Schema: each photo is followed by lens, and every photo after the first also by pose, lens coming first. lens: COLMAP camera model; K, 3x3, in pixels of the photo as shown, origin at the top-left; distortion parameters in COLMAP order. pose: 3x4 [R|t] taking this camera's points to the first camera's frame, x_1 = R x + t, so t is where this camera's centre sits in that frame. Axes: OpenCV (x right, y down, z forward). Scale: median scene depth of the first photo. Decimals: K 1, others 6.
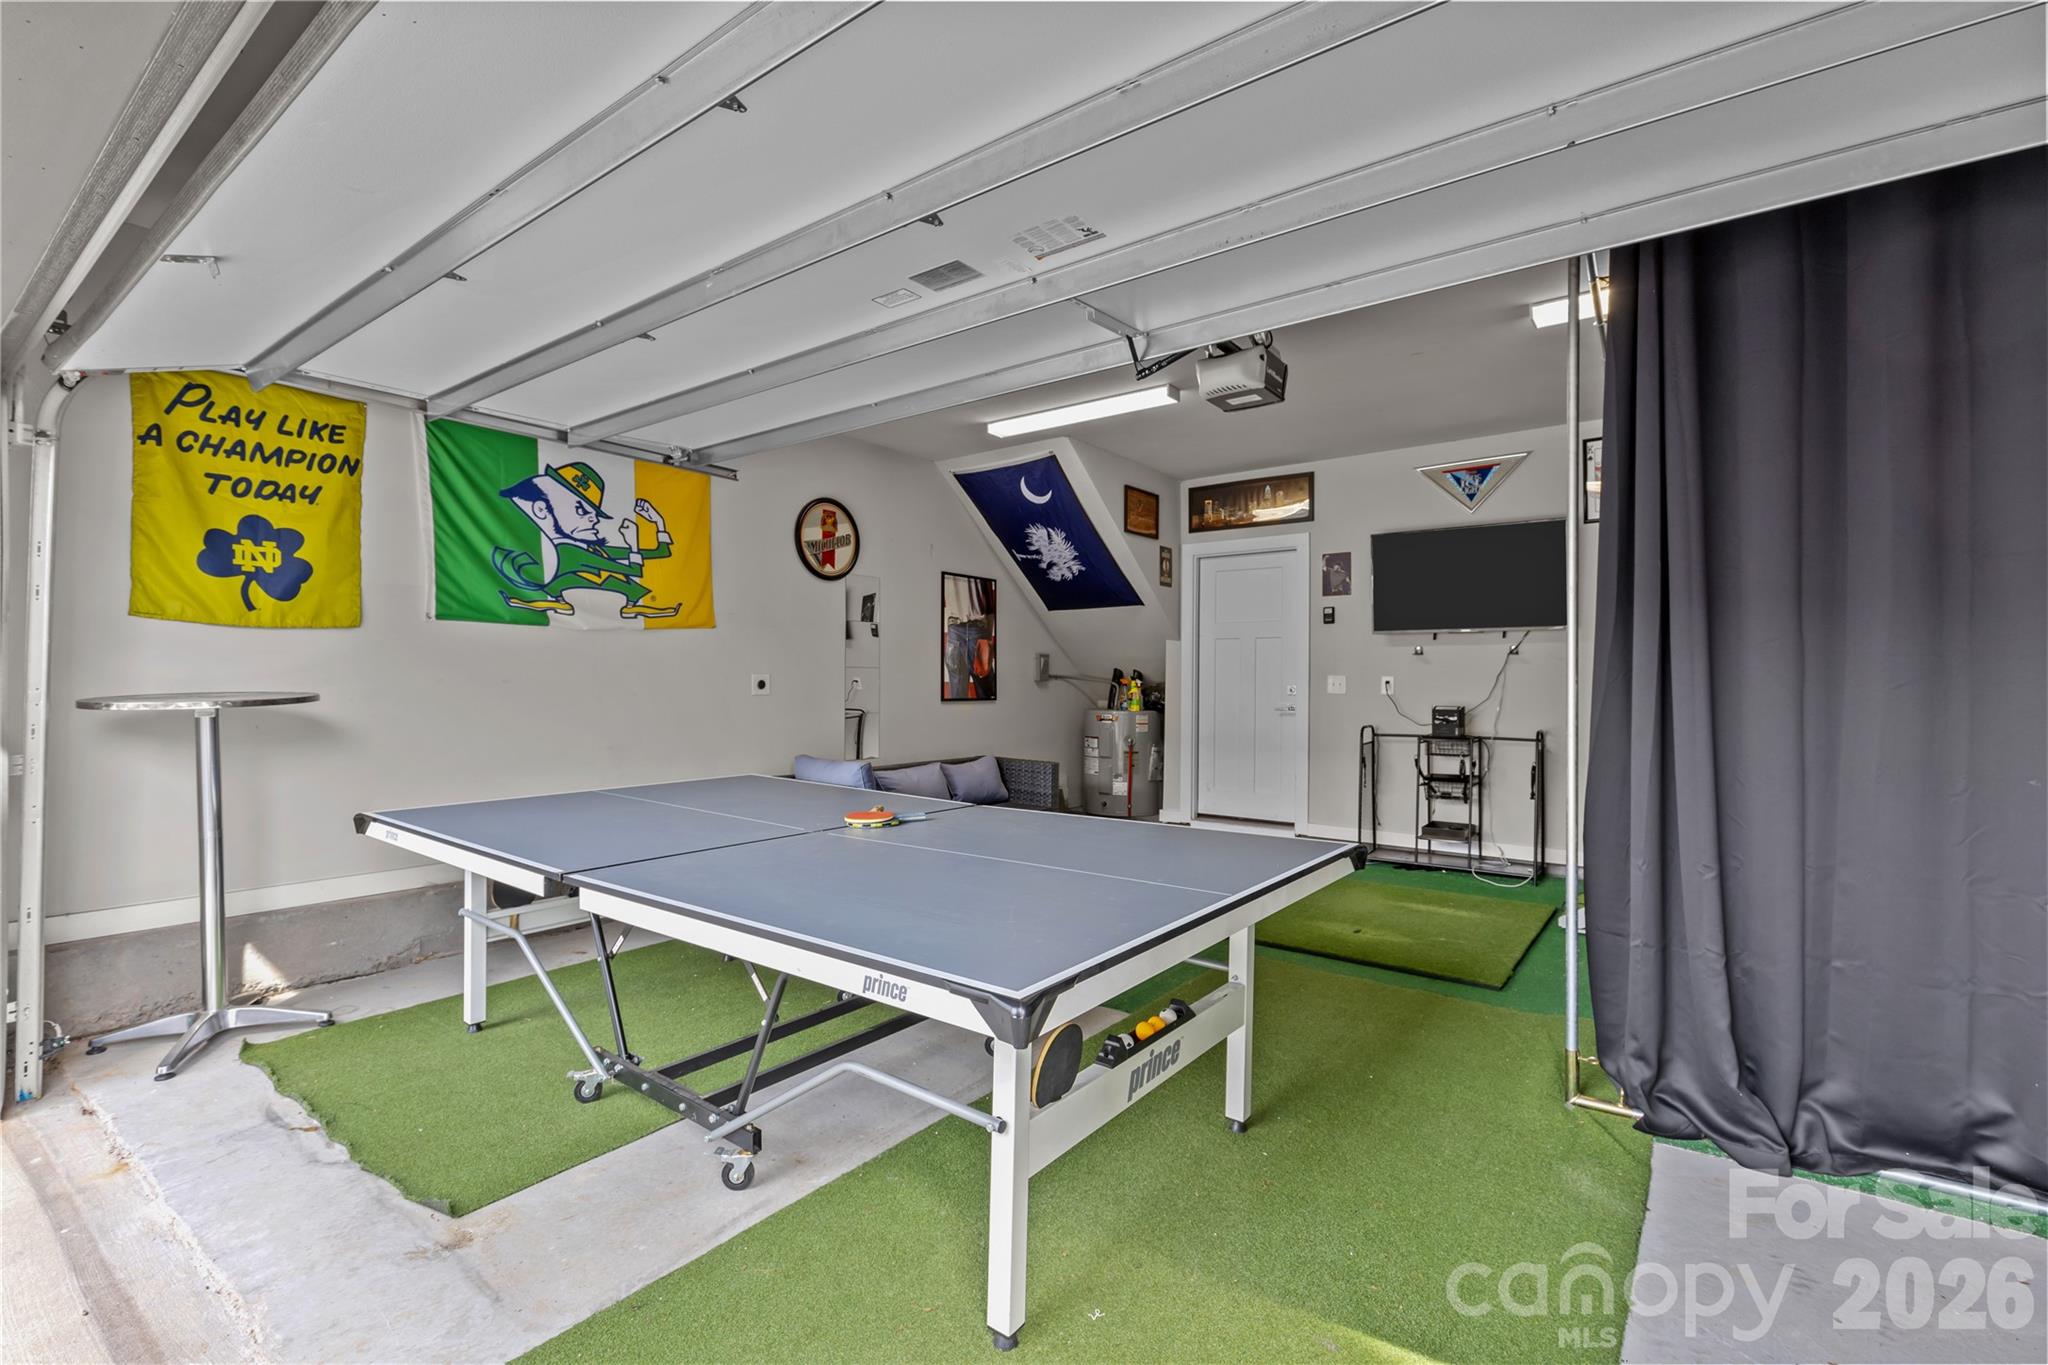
lens RADIAL K [[918.2, 0, 1019.7], [0, 918.2, 676.6], [0, 0, 1]] dist [0.010487, 0.001426]
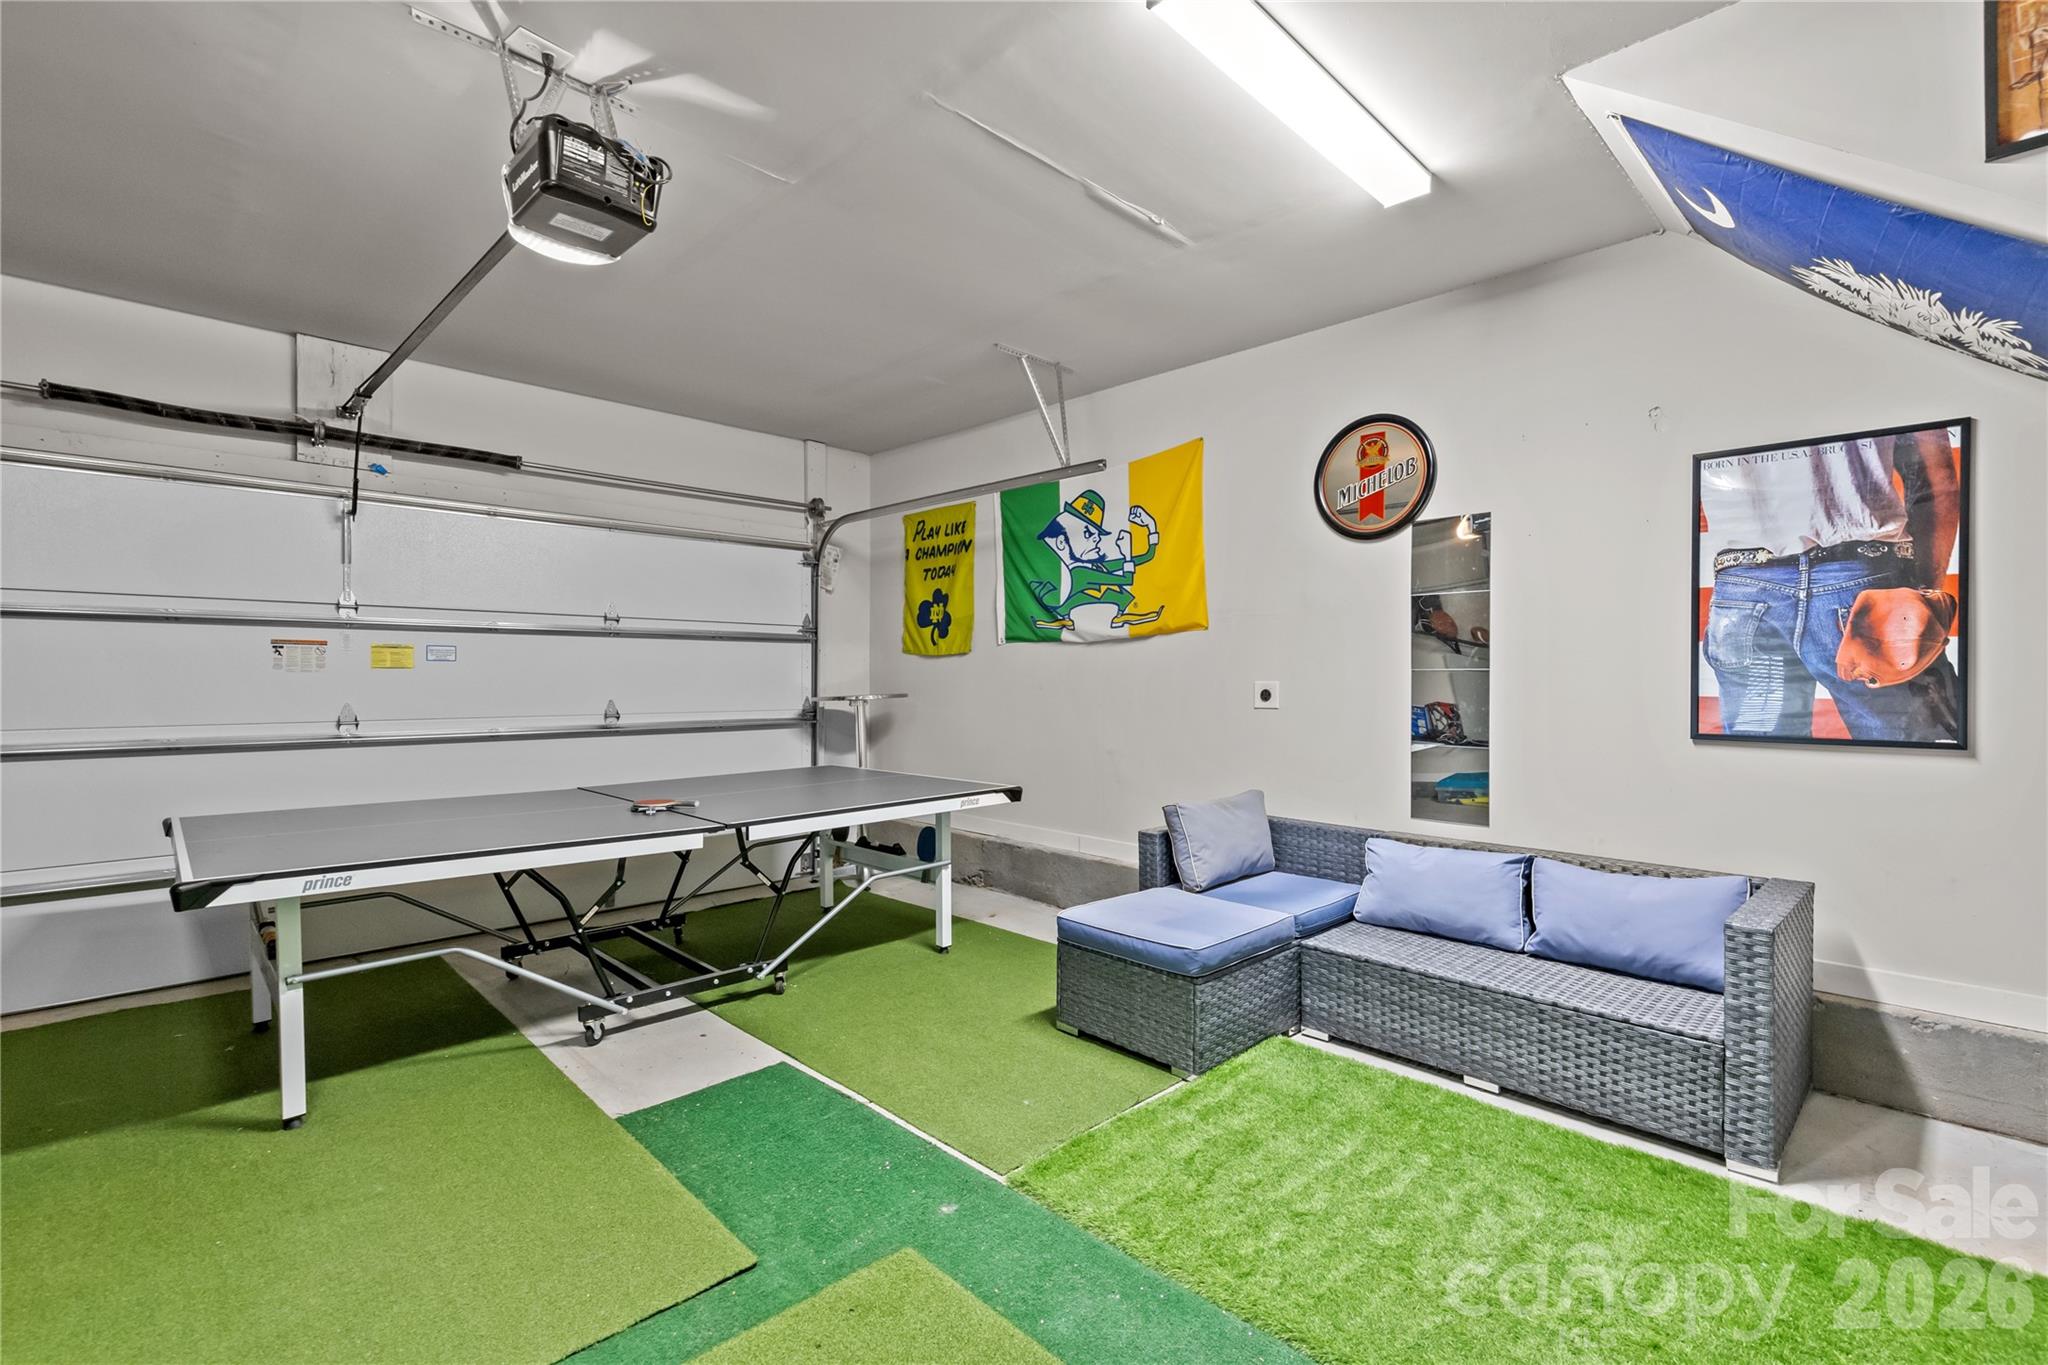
lens RADIAL K [[918.2, 0, 1019.8], [0, 918.2, 687.2], [0, 0, 1]] dist [0.010487, 0.001426]
pose [[-0.152442, 0.002946, -0.988308, 0.615425], [-0.000123, 0.999995, 0.003000, -0.000150], [0.988312, 0.000579, -0.152441, 1.072267]]
